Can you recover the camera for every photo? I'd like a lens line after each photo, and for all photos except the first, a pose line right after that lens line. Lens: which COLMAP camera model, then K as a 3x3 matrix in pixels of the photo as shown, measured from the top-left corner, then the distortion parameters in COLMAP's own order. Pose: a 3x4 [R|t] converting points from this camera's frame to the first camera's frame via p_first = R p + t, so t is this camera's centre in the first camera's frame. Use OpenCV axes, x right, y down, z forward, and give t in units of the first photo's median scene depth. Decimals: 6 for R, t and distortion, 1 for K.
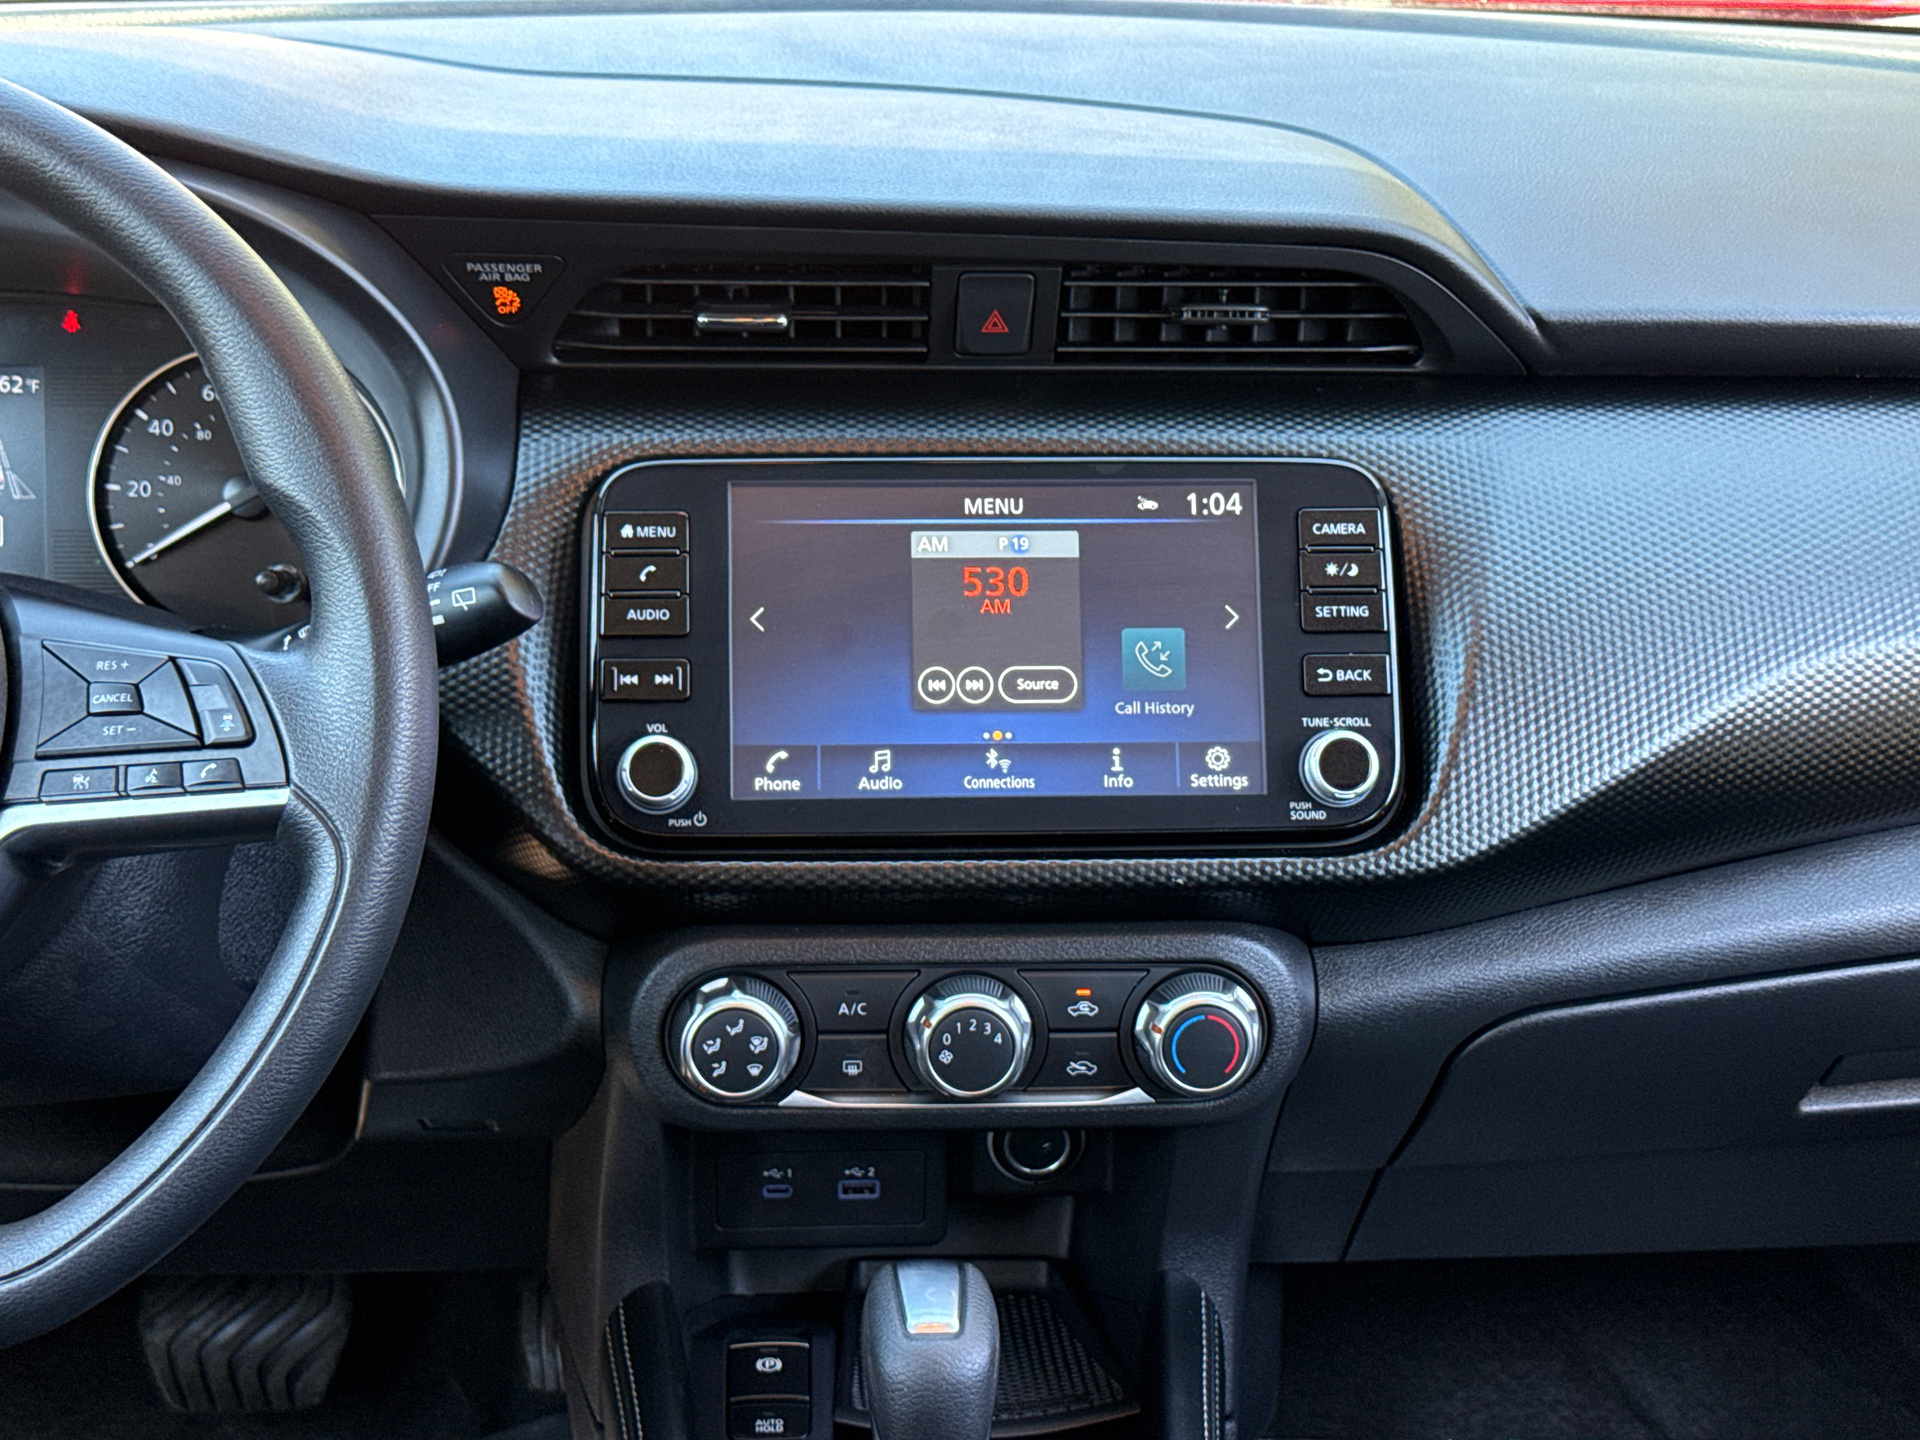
lens RADIAL K [[2811.1, 0, 962.5], [0, 2811.1, 736.1], [0, 0, 1]] dist [0.149260, -0.136823]
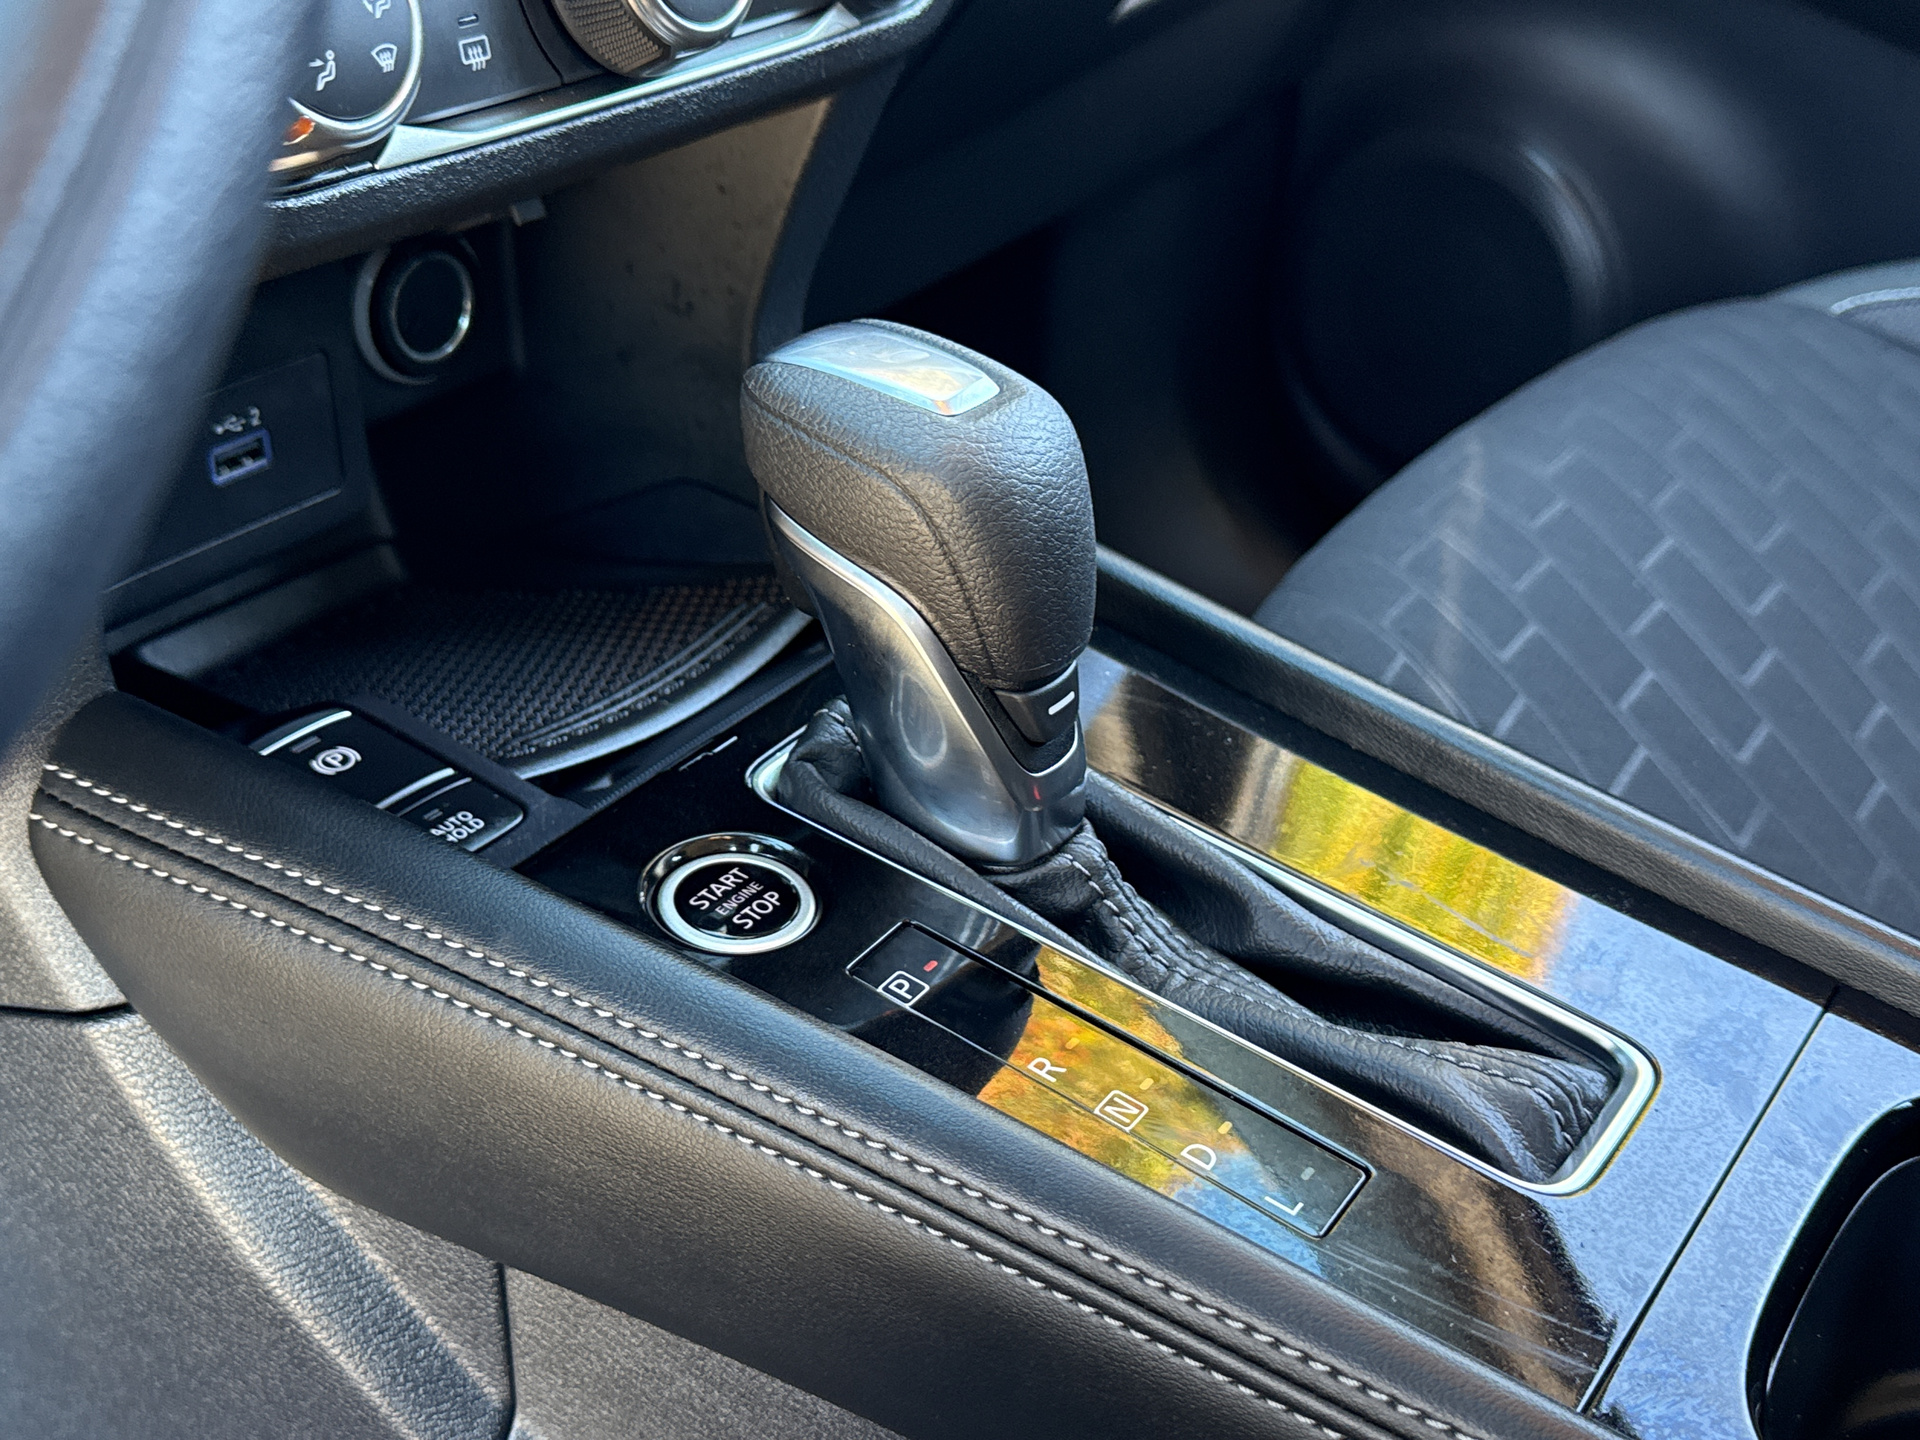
lens RADIAL K [[2208.4, 0, 947.8], [0, 2208.4, 748.3], [0, 0, 1]] dist [0.203591, -0.534681]
pose [[0.632866, -0.412151, 0.655448, -0.294216], [0.278991, 0.911069, 0.303509, 0.132322], [-0.722250, -0.009216, 0.691571, 0.668534]]
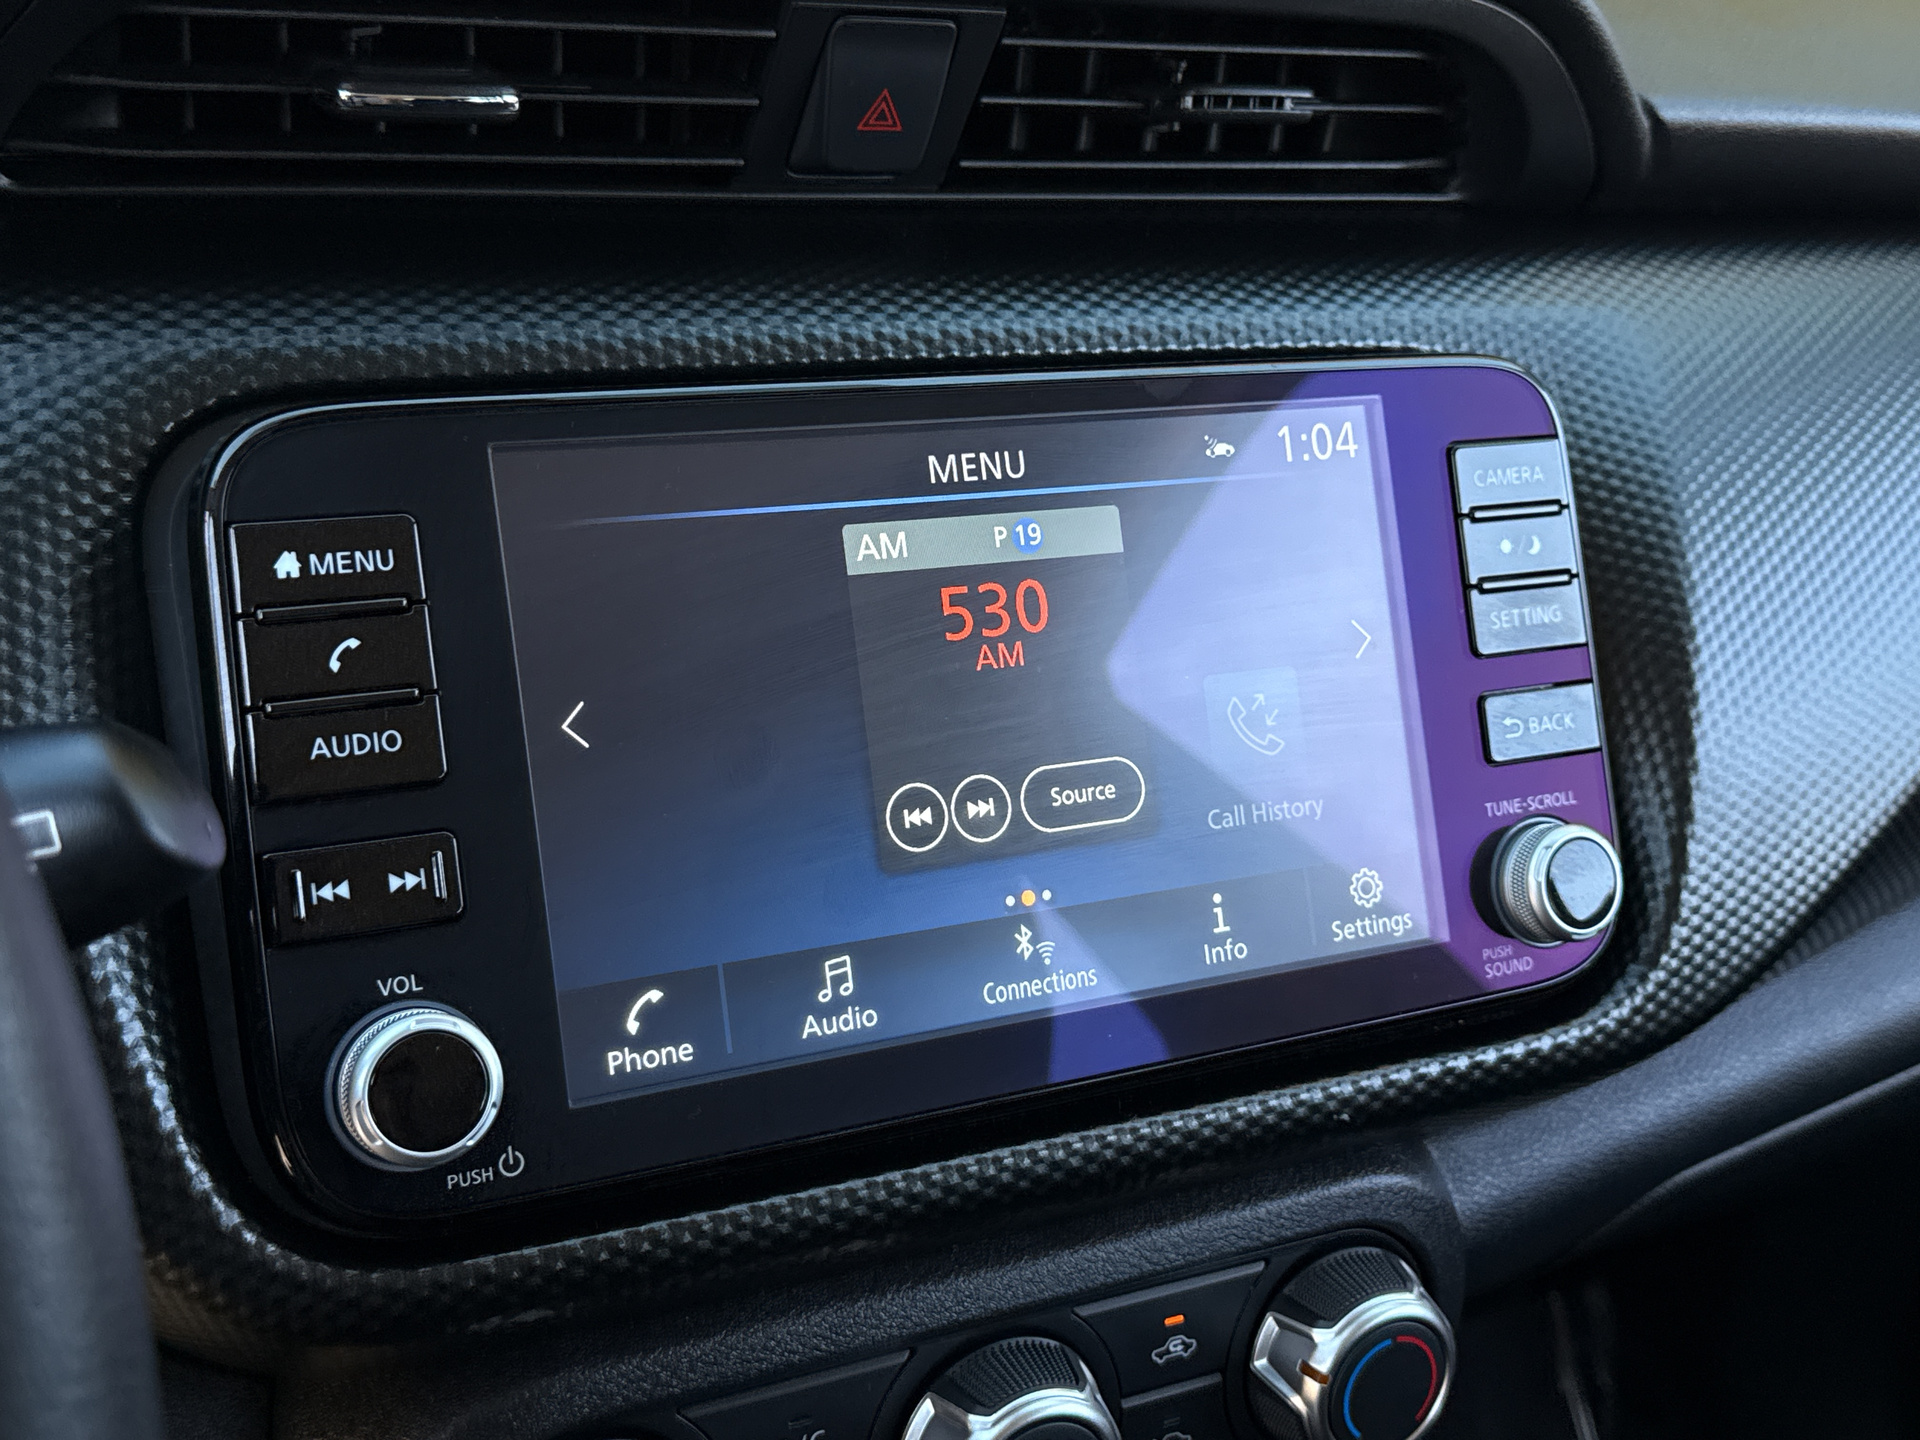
lens RADIAL K [[2227.5, 0, 970.9], [0, 2227.5, 728.4], [0, 0, 1]] dist [0.189916, -0.508986]
pose [[0.917532, -0.092530, 0.386748, -0.159882], [0.048018, 0.991216, 0.123231, -0.085557], [-0.394753, -0.094497, 0.913915, 0.613818]]
